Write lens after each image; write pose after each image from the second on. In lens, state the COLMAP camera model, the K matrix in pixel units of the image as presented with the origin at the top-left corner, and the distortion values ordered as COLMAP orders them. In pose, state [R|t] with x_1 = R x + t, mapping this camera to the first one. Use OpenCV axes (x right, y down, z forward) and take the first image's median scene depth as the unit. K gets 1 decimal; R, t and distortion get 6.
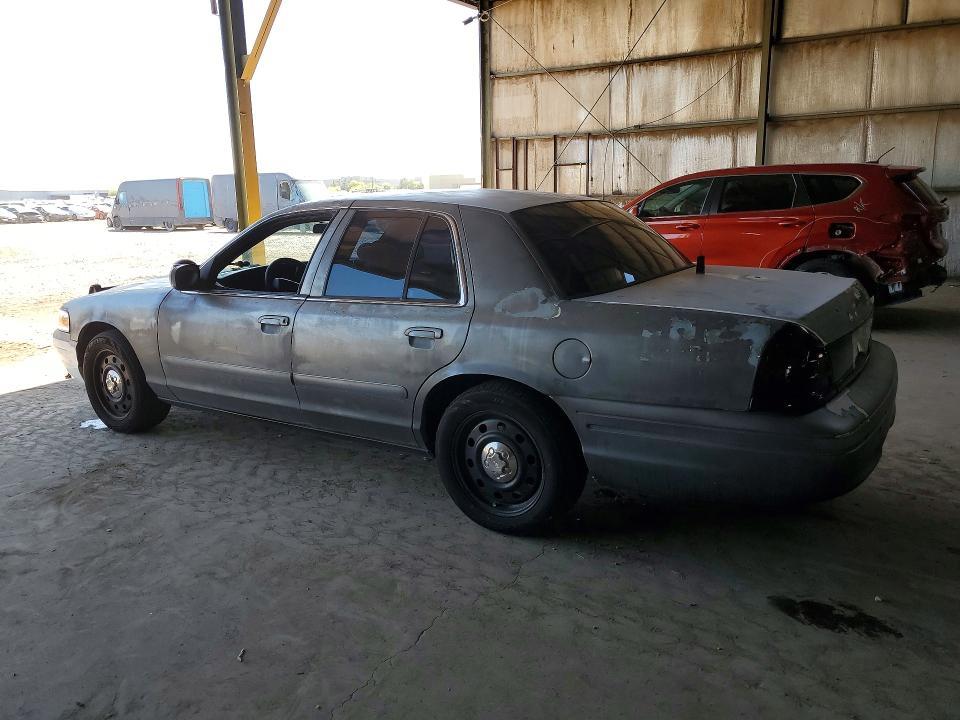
lens RADIAL K [[759.4, 0, 480.0], [0, 759.4, 360.0], [0, 0, 1]] dist [0.011367, 0.009734]
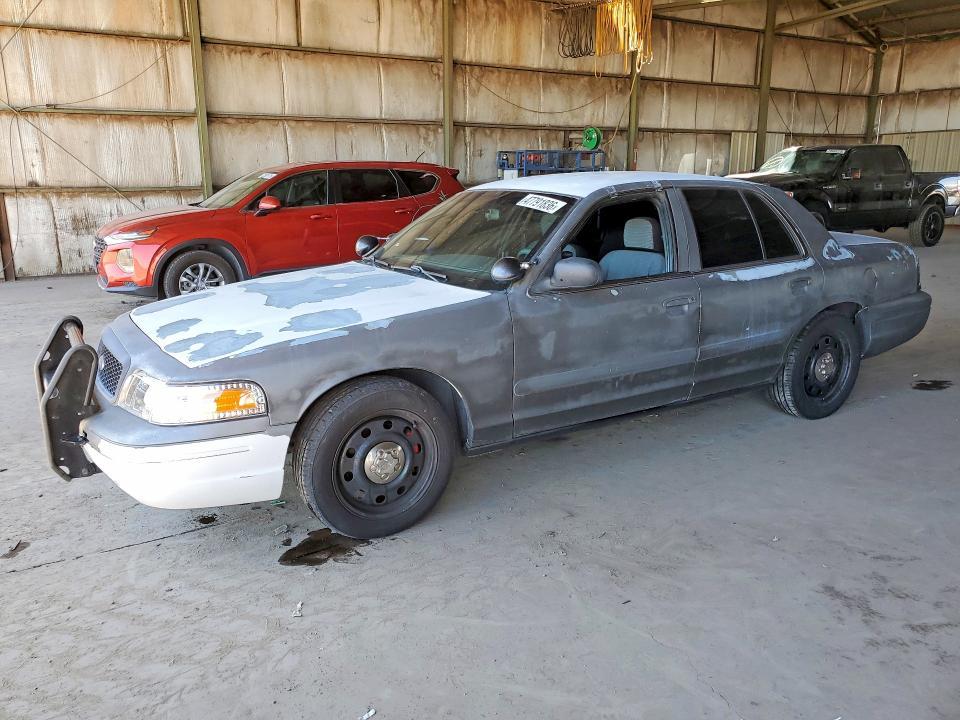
lens RADIAL K [[729.9, 0, 480.0], [0, 729.9, 360.0], [0, 0, 1]] dist [0.013819, 0.005532]
pose [[0.430444, -0.201261, 0.879893, -0.419447], [0.191144, 0.973040, 0.129059, -0.052290], [-0.882146, 0.112634, 0.457309, 0.269650]]
